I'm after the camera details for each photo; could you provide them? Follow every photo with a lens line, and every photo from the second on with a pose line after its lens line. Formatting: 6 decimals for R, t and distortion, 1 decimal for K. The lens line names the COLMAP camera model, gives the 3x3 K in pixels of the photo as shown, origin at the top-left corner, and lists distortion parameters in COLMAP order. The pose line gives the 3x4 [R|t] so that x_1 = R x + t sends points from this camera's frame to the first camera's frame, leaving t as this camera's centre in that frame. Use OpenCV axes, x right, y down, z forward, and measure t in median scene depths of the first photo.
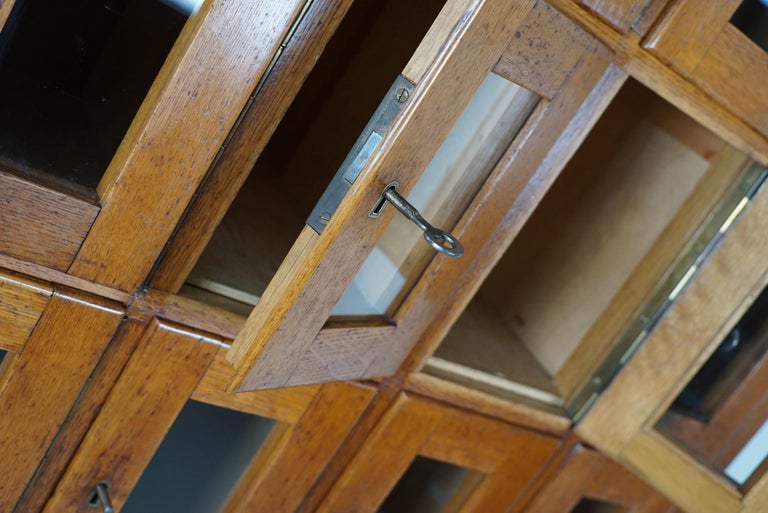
lens RADIAL K [[990.3, 0, 374.9], [0, 990.3, 259.6], [0, 0, 1]] dist [-0.151385, 0.335450]
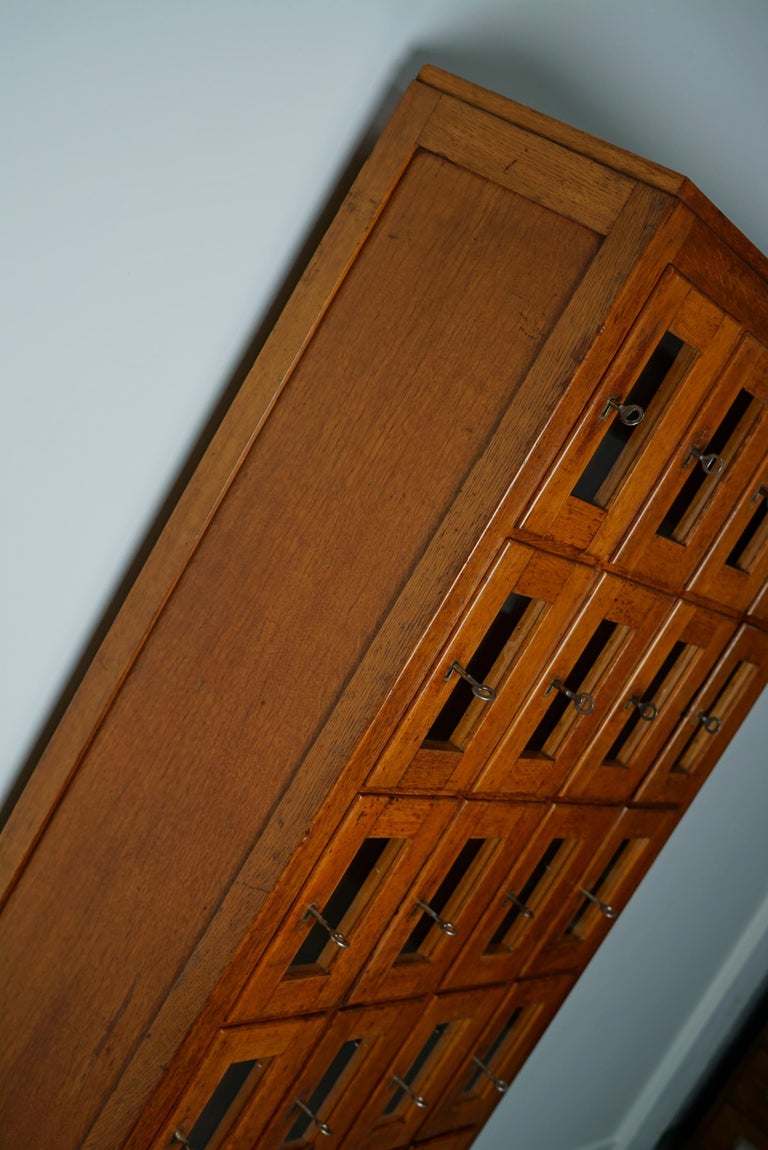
lens RADIAL K [[1482.9, 0, 389.1], [0, 1482.9, 570.5], [0, 0, 1]] dist [-0.151385, 0.335450]
pose [[0.935243, -0.146369, 0.322330, -1.078037], [0.119941, 0.987682, 0.100495, -0.588760], [-0.333069, -0.055326, 0.941278, -1.316071]]
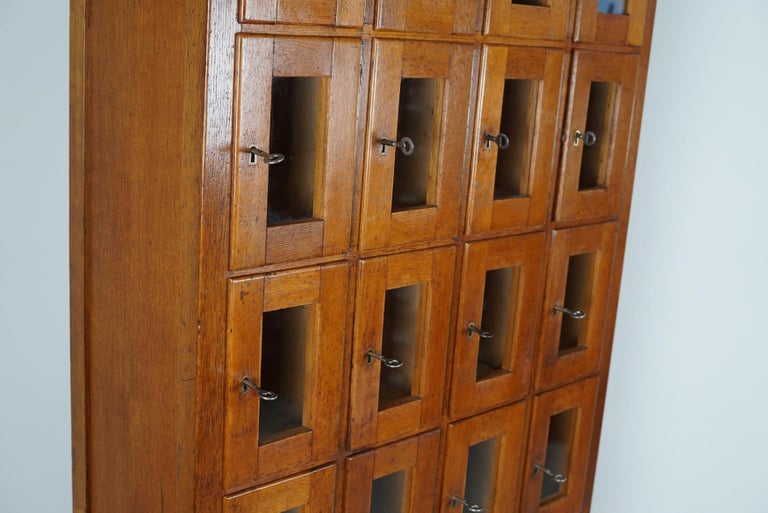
lens RADIAL K [[990.3, 0, 374.9], [0, 990.3, 259.6], [0, 0, 1]] dist [-0.151385, 0.335450]
pose [[0.852492, -0.513013, 0.100372, -0.390956], [0.512896, 0.857962, 0.028952, 0.014792], [-0.100968, 0.026799, 0.994529, -1.078247]]
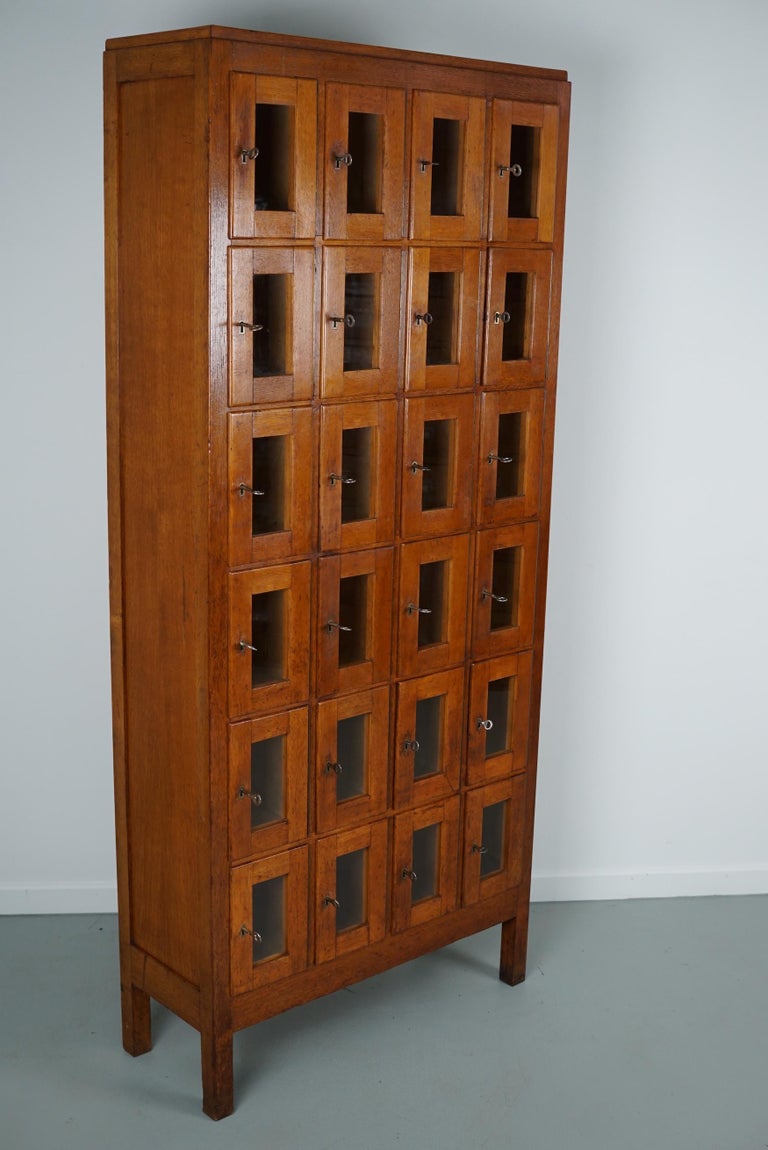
lens RADIAL K [[1482.9, 0, 389.1], [0, 1482.9, 570.5], [0, 0, 1]] dist [-0.151385, 0.335450]
pose [[0.835660, -0.542971, 0.082799, -0.656703], [0.544126, 0.838945, 0.009880, 0.517337], [-0.074829, 0.036797, 0.996517, -3.252462]]
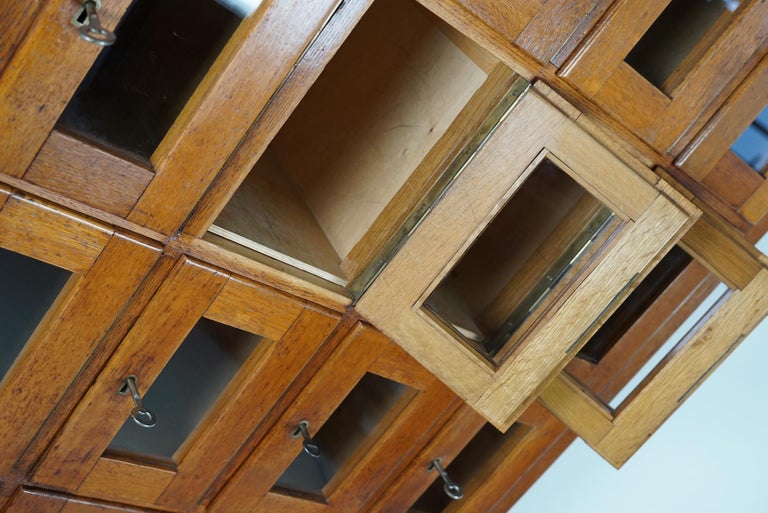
lens RADIAL K [[990.3, 0, 374.9], [0, 990.3, 259.6], [0, 0, 1]] dist [-0.151385, 0.335450]
pose [[0.996213, 0.061735, 0.061217, -0.042923], [-0.065115, 0.996370, 0.054839, -0.024577], [-0.057610, -0.058618, 0.996617, -0.345772]]
